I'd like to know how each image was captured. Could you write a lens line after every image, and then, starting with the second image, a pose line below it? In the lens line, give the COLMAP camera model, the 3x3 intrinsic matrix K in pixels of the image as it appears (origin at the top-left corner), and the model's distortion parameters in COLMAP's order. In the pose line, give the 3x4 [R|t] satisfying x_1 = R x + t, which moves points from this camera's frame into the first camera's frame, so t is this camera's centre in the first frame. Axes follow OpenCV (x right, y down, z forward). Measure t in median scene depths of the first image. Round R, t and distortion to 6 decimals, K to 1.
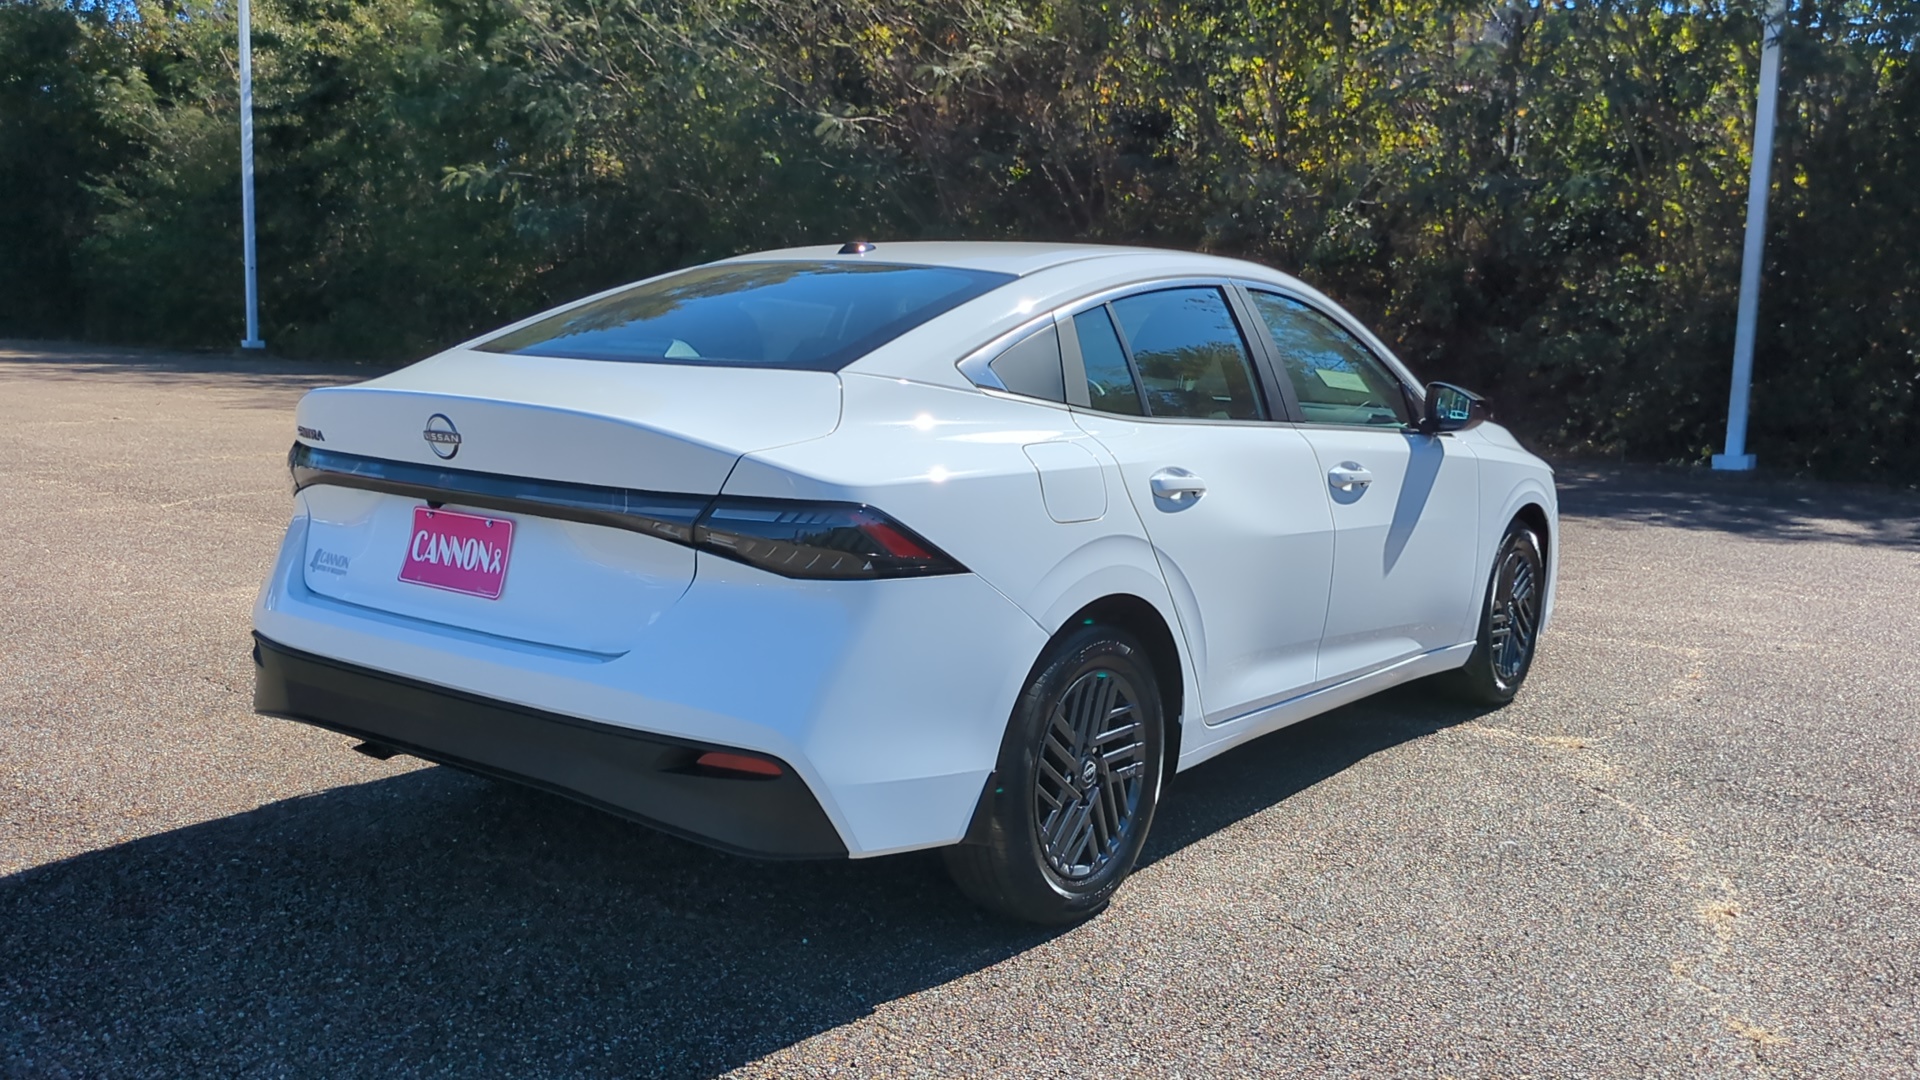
lens RADIAL K [[1653.9, 0, 960.0], [0, 1653.9, 540.0], [0, 0, 1]] dist [0.050173, -0.066581]
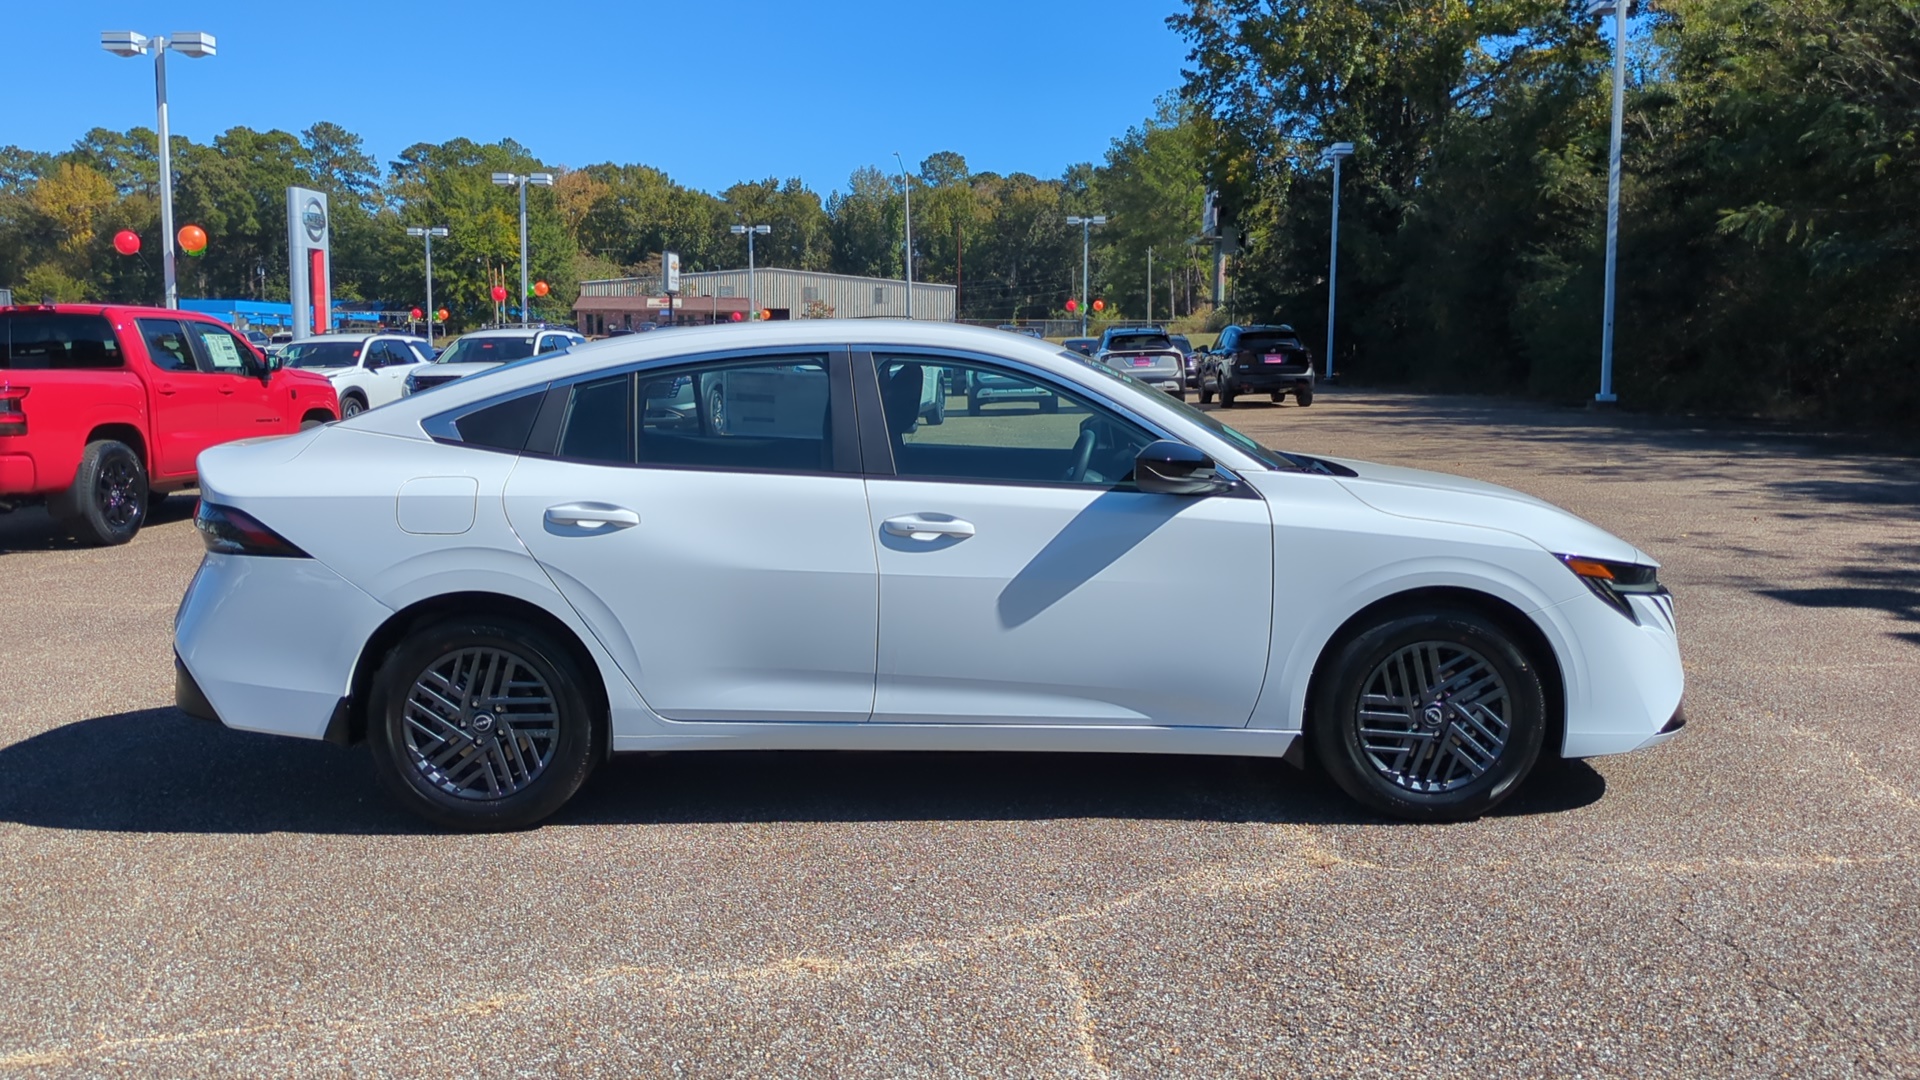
lens RADIAL K [[1653.9, 0, 960.0], [0, 1653.9, 540.0], [0, 0, 1]] dist [0.050173, -0.066581]
pose [[0.608184, 0.061079, -0.791443, 1.097811], [-0.085446, 0.996280, 0.011227, -0.044788], [0.789184, 0.060797, 0.611140, 0.379124]]
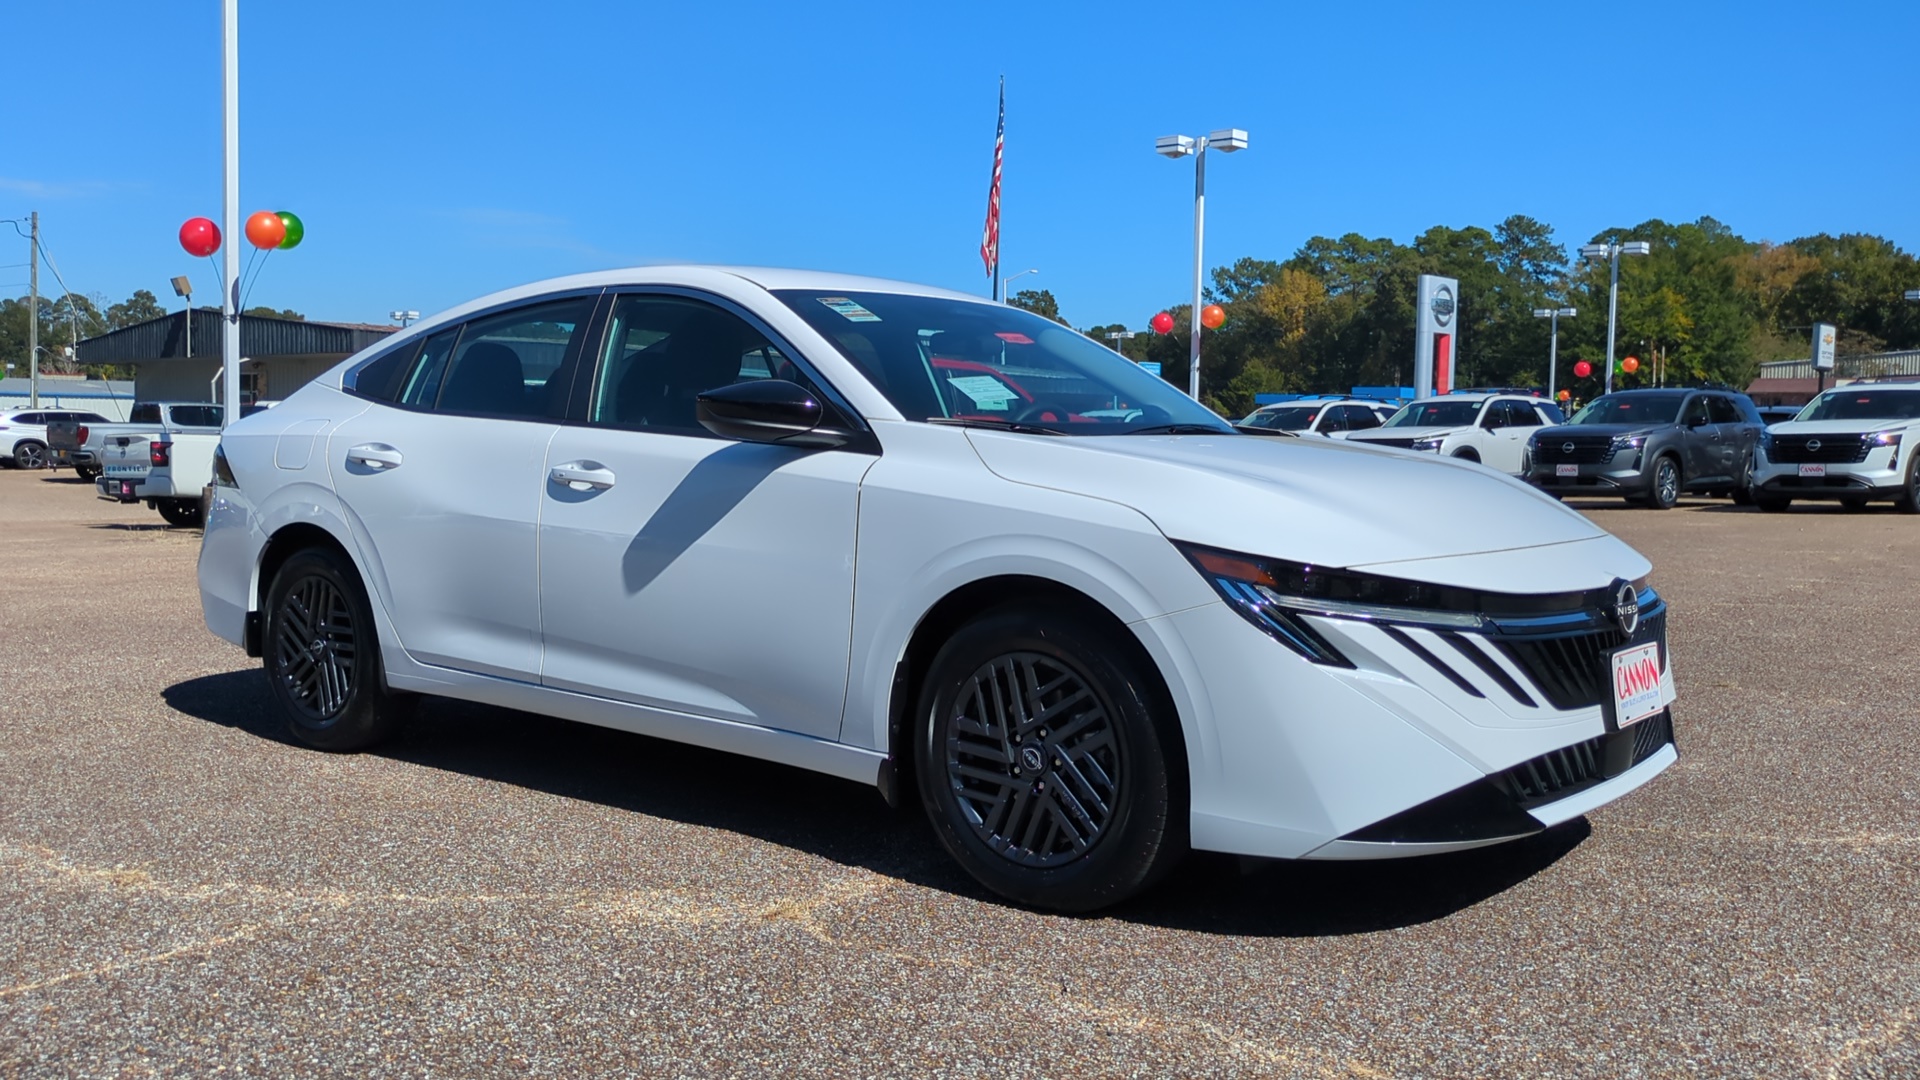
lens RADIAL K [[1653.9, 0, 960.0], [0, 1653.9, 540.0], [0, 0, 1]] dist [0.050173, -0.066581]
pose [[-0.035759, 0.034960, -0.998749, 1.210185], [-0.142313, 0.989025, 0.039715, -0.072589], [0.989176, 0.143555, -0.030391, 1.270969]]
